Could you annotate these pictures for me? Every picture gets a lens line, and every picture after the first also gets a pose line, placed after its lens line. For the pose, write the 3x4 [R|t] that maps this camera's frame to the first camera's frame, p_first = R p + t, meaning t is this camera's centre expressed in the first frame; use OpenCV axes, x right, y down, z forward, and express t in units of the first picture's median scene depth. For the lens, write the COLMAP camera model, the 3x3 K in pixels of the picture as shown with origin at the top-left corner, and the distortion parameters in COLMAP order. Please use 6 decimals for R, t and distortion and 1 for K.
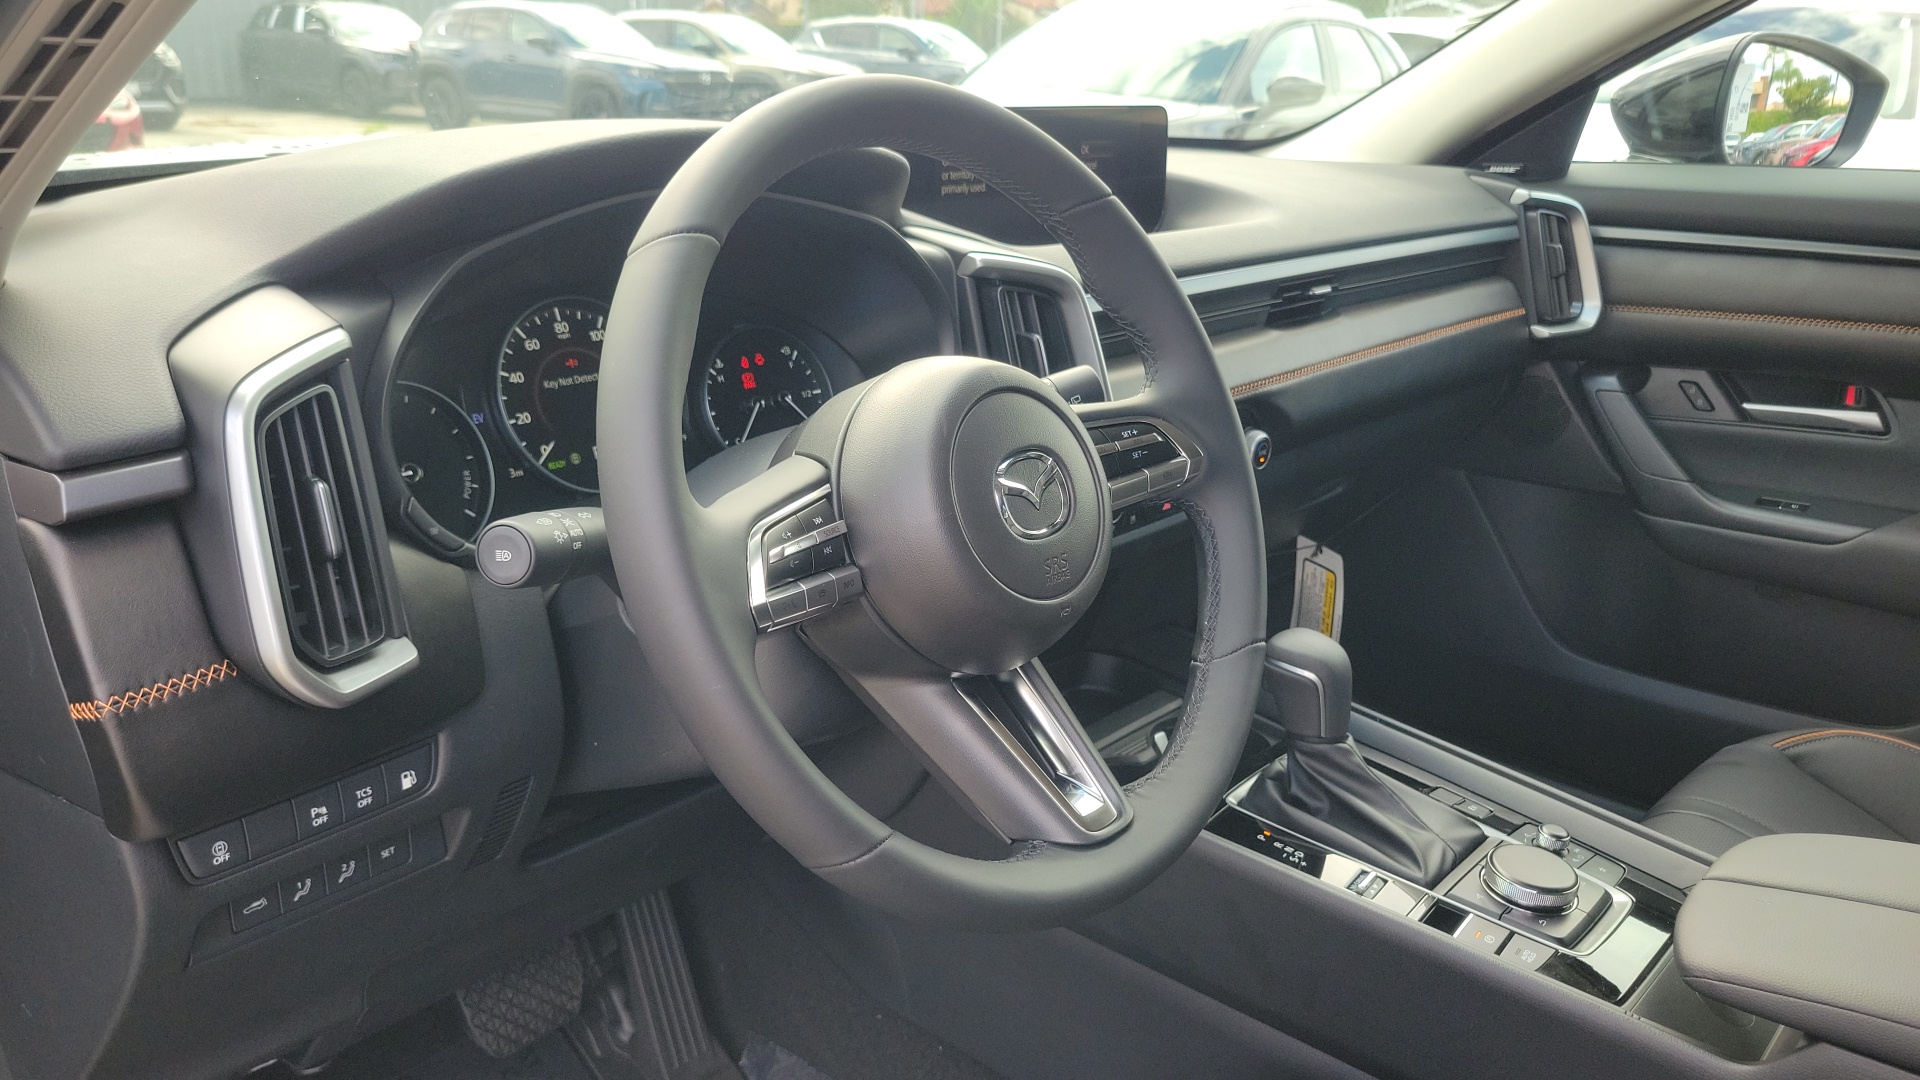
lens RADIAL K [[1477.6, 0, 960.9], [0, 1477.6, 535.6], [0, 0, 1]] dist [0.022246, -0.021372]
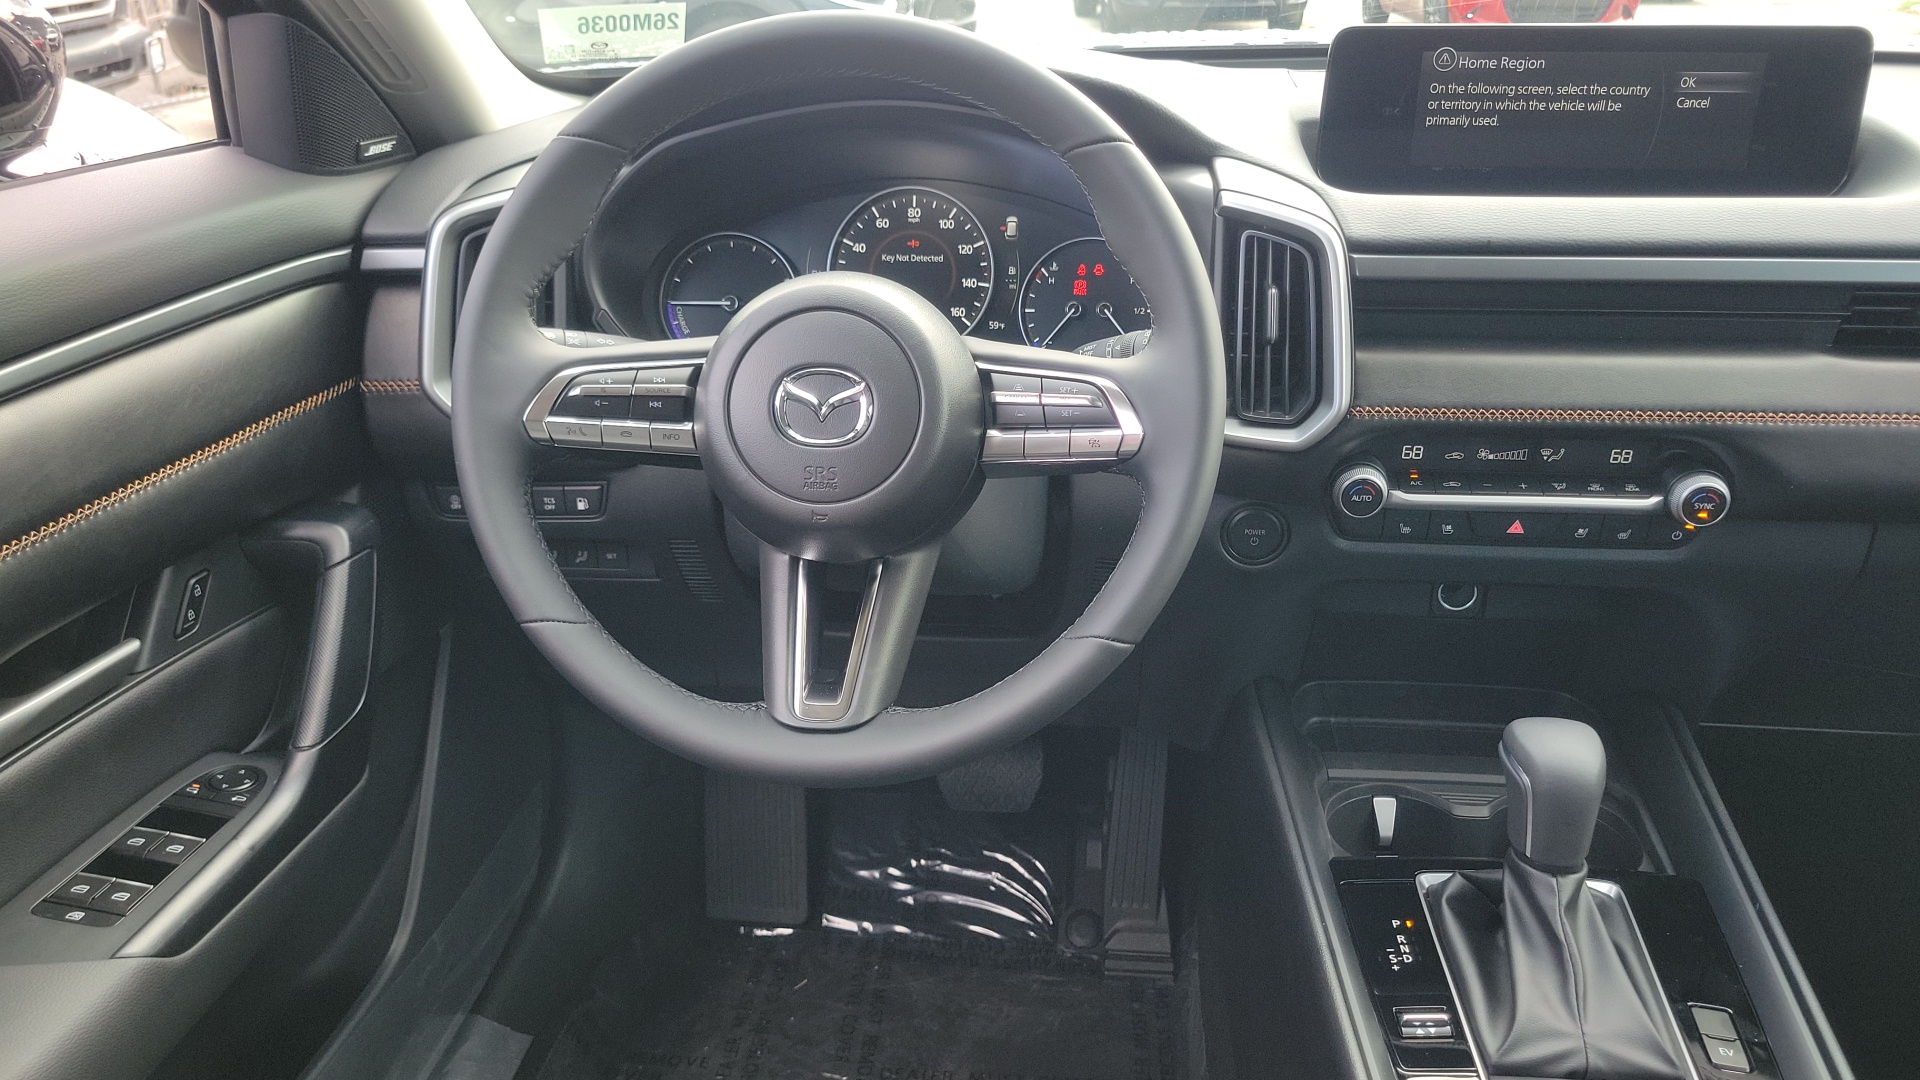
lens RADIAL K [[1477.6, 0, 947.3], [0, 1477.6, 554.9], [0, 0, 1]] dist [0.022246, -0.021372]
pose [[0.580061, 0.302726, -0.756232, 0.718003], [-0.230335, 0.951446, 0.204196, -0.125843], [0.781329, 0.055741, 0.621625, 0.292674]]
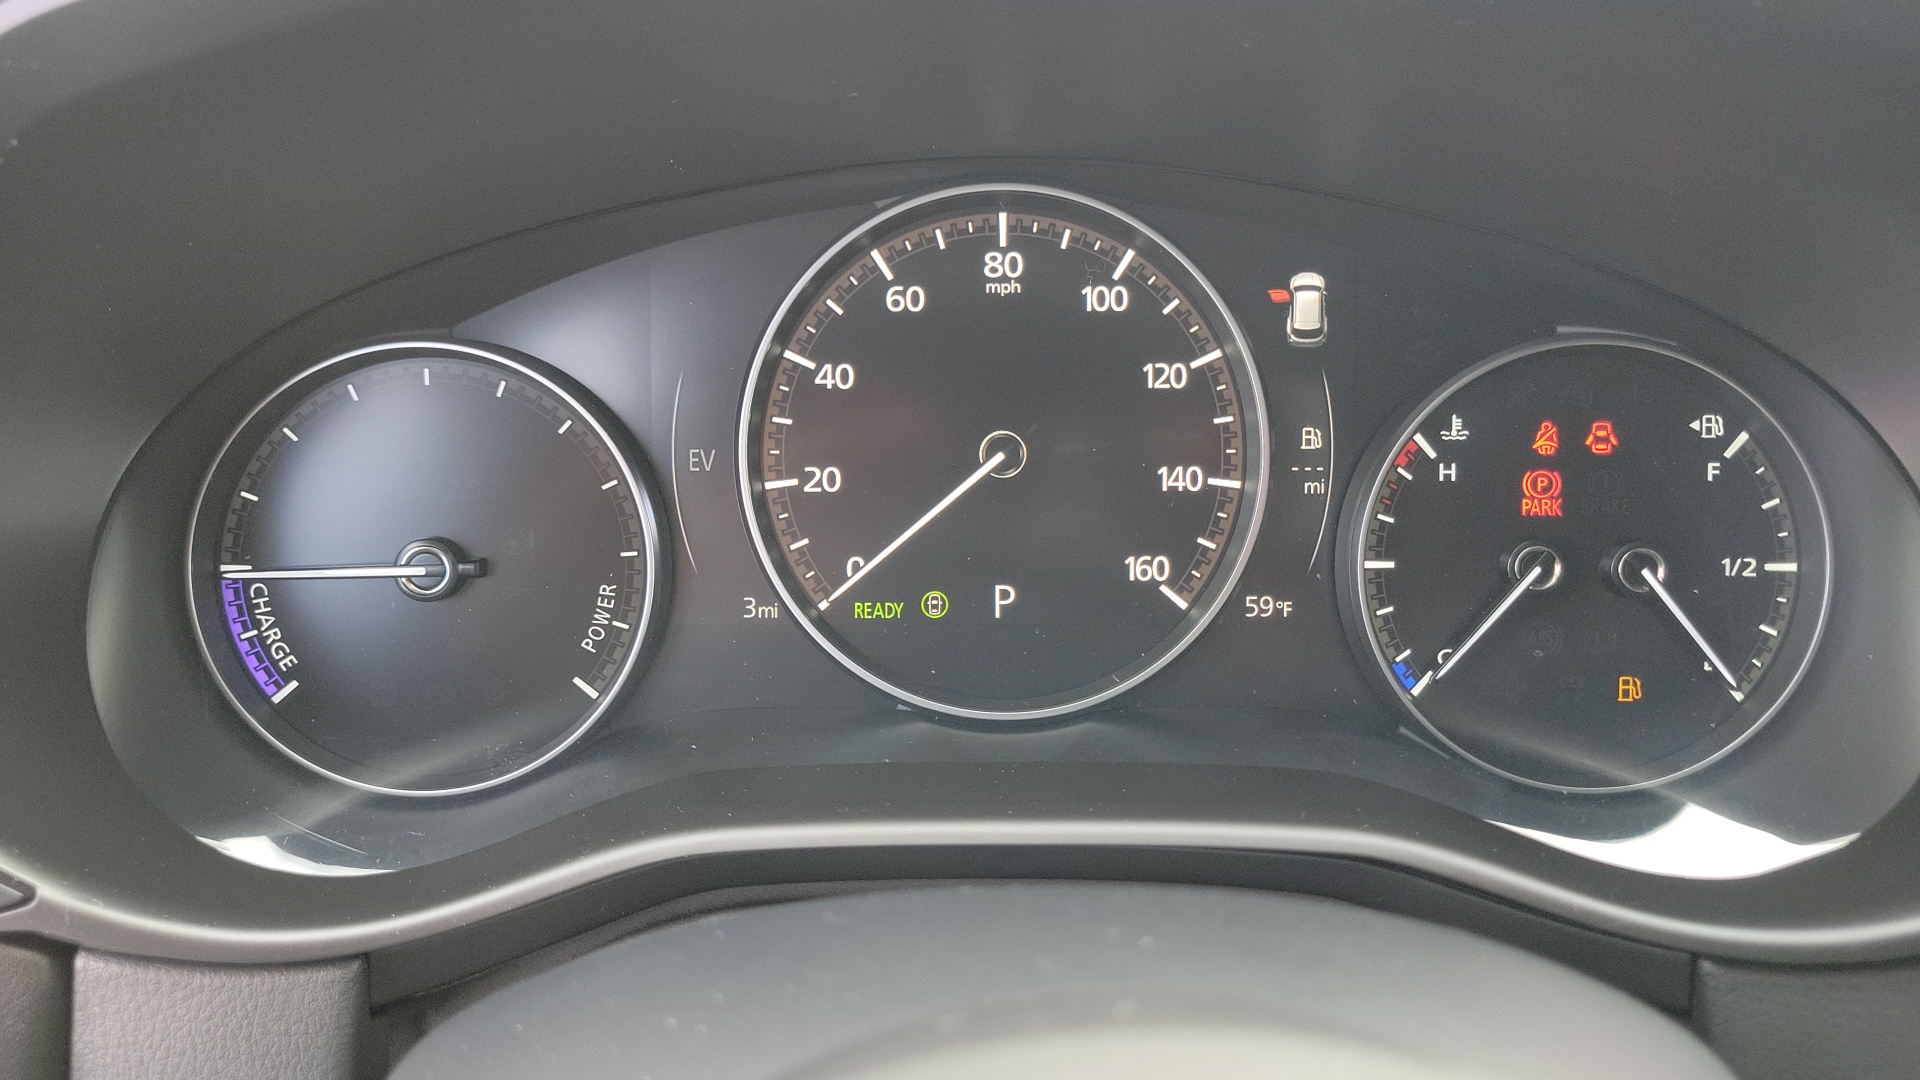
lens RADIAL K [[1477.6, 0, 910.5], [0, 1477.6, 532.7], [0, 0, 1]] dist [0.022246, -0.021372]
pose [[0.662450, 0.284654, -0.692916, -0.000112], [-0.215318, 0.958310, 0.187829, -0.138811], [0.717495, 0.024770, 0.696123, 0.707246]]
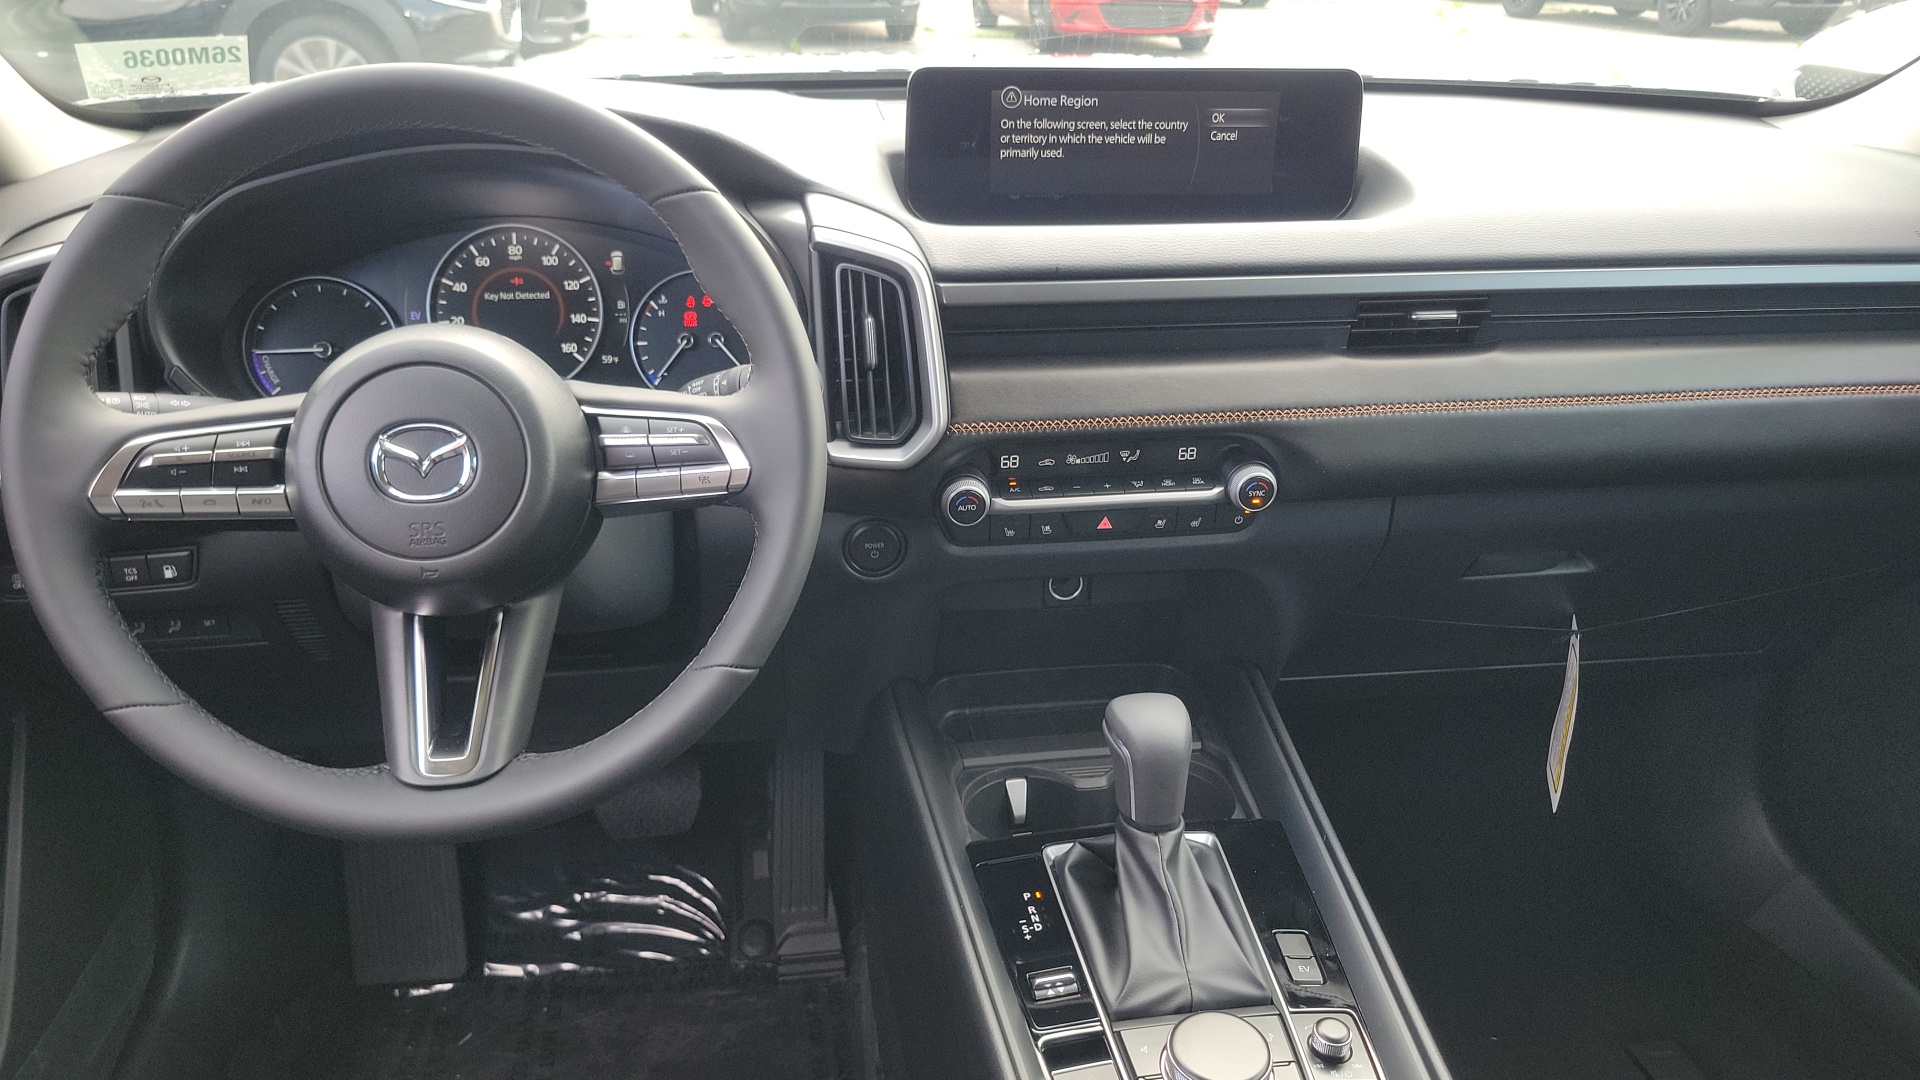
lens RADIAL K [[1477.6, 0, 982.9], [0, 1477.6, 547.5], [0, 0, 1]] dist [0.022246, -0.021372]
pose [[0.770525, 0.245225, -0.588350, 0.762289], [-0.195205, 0.969466, 0.148427, -0.156634], [0.606783, 0.000483, 0.794867, 0.281896]]
